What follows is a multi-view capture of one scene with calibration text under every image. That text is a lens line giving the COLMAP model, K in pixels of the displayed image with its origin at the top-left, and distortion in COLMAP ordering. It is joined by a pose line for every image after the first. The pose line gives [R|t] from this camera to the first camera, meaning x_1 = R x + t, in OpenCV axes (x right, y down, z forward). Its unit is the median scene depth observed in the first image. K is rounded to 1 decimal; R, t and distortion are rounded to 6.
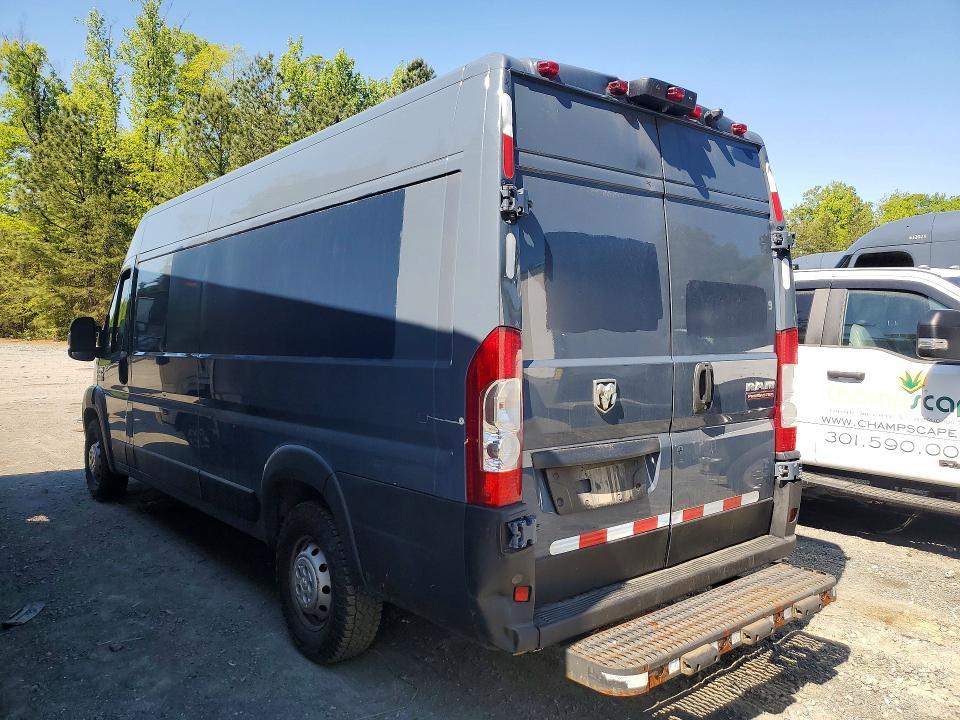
lens RADIAL K [[756.6, 0, 477.6], [0, 756.6, 335.2], [0, 0, 1]] dist [-0.030598, -0.001316]
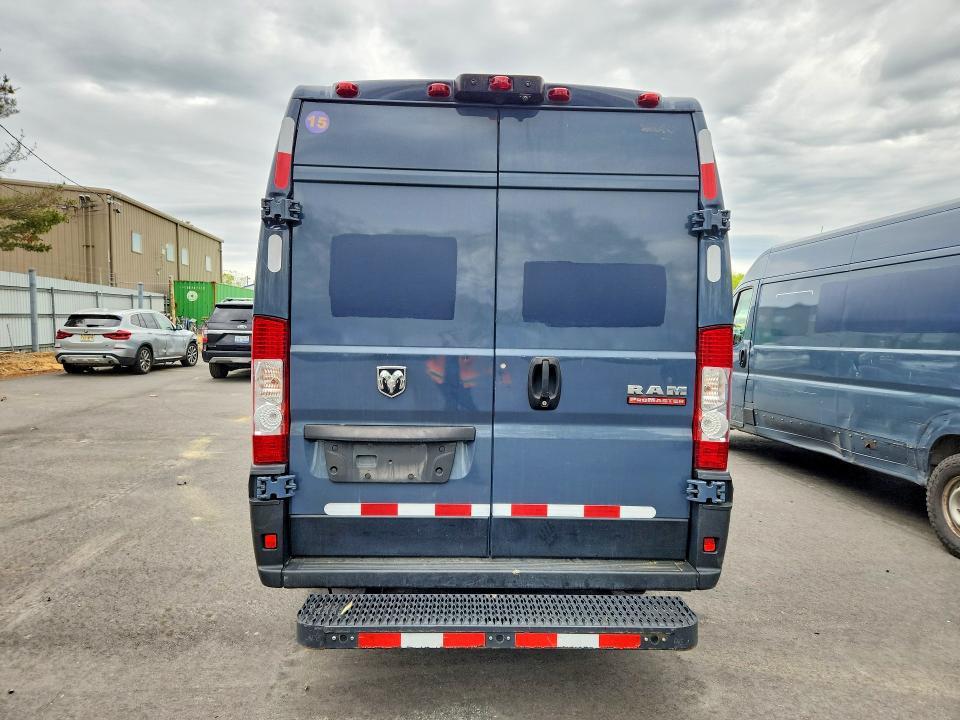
lens RADIAL K [[654.3, 0, 484.6], [0, 654.3, 351.8], [0, 0, 1]] dist [0.026103, -0.002732]
pose [[0.797917, 0.034714, -0.601766, 0.774252], [-0.019830, 0.999312, 0.031353, 0.004794], [0.602440, -0.013084, 0.798057, 0.301975]]
